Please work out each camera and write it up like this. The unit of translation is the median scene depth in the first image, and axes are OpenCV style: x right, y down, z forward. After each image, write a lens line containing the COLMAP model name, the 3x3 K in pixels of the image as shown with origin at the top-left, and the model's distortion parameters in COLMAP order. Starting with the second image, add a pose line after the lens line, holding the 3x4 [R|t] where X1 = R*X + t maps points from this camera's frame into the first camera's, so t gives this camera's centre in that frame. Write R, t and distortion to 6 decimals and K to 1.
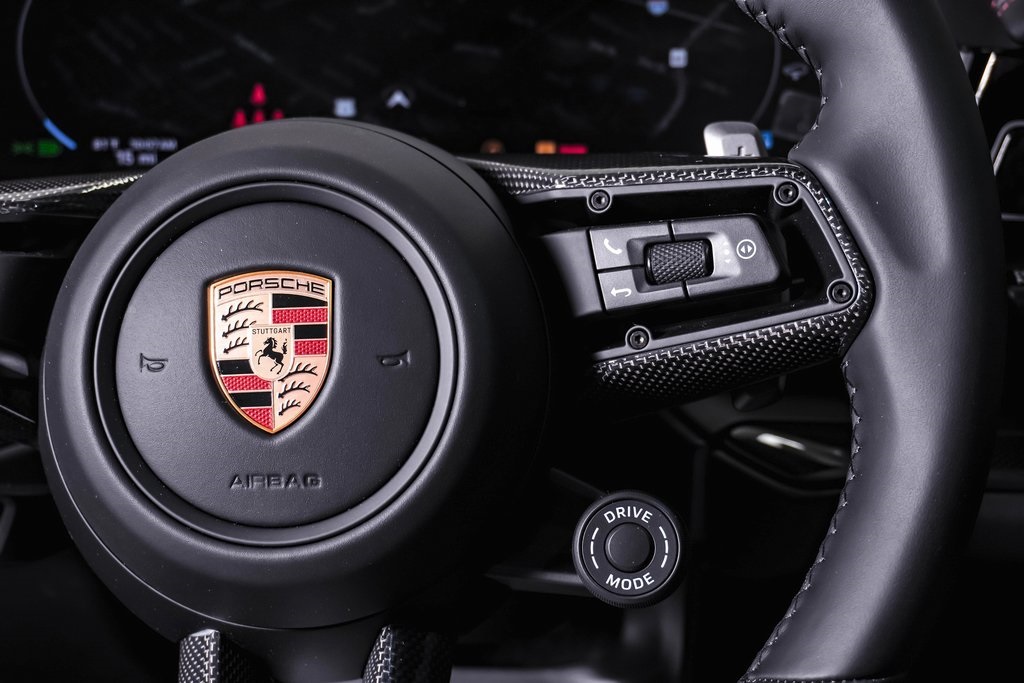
lens RADIAL K [[1631.6, 0, 507.6], [0, 1631.6, 335.5], [0, 0, 1]] dist [-0.114094, 0.000000]
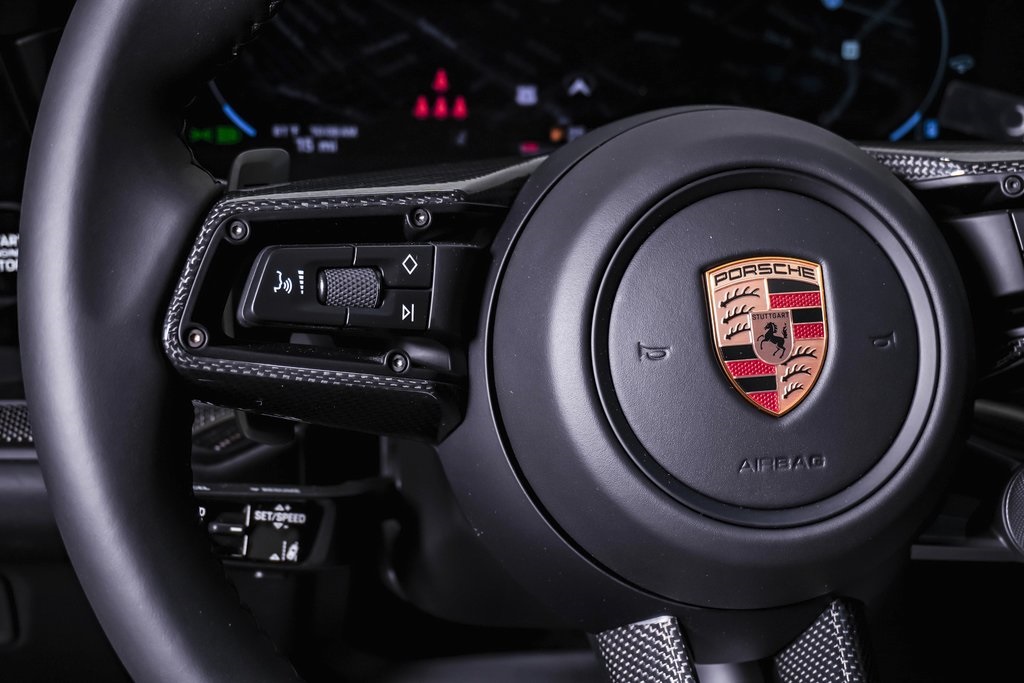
lens RADIAL K [[1631.6, 0, 518.8], [0, 1631.6, 338.8], [0, 0, 1]] dist [-0.114094, 0.000000]
pose [[0.973794, -0.029276, 0.225539, -0.515443], [0.027116, 0.999552, 0.012669, -0.005508], [-0.225809, -0.006222, 0.974152, 0.045298]]
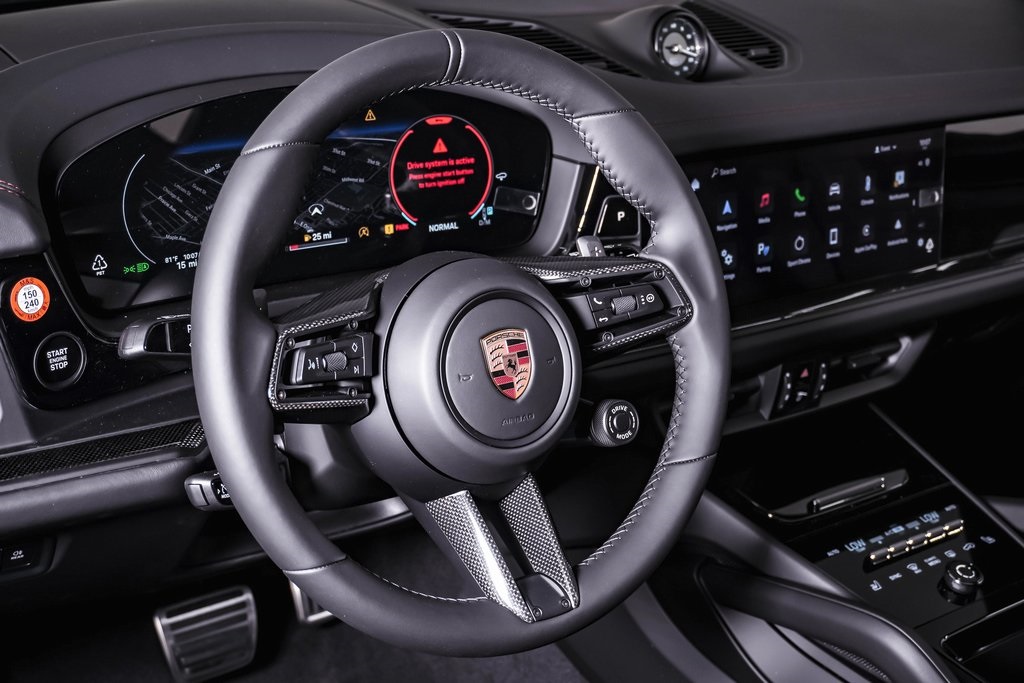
lens RADIAL K [[1484.2, 0, 476.7], [0, 1484.2, 330.9], [0, 0, 1]] dist [-0.020175, 0.000000]
pose [[0.803605, -0.130414, 0.580699, -1.386162], [0.086390, 0.990924, 0.102992, -0.256747], [-0.588860, -0.032598, 0.807577, -0.680708]]
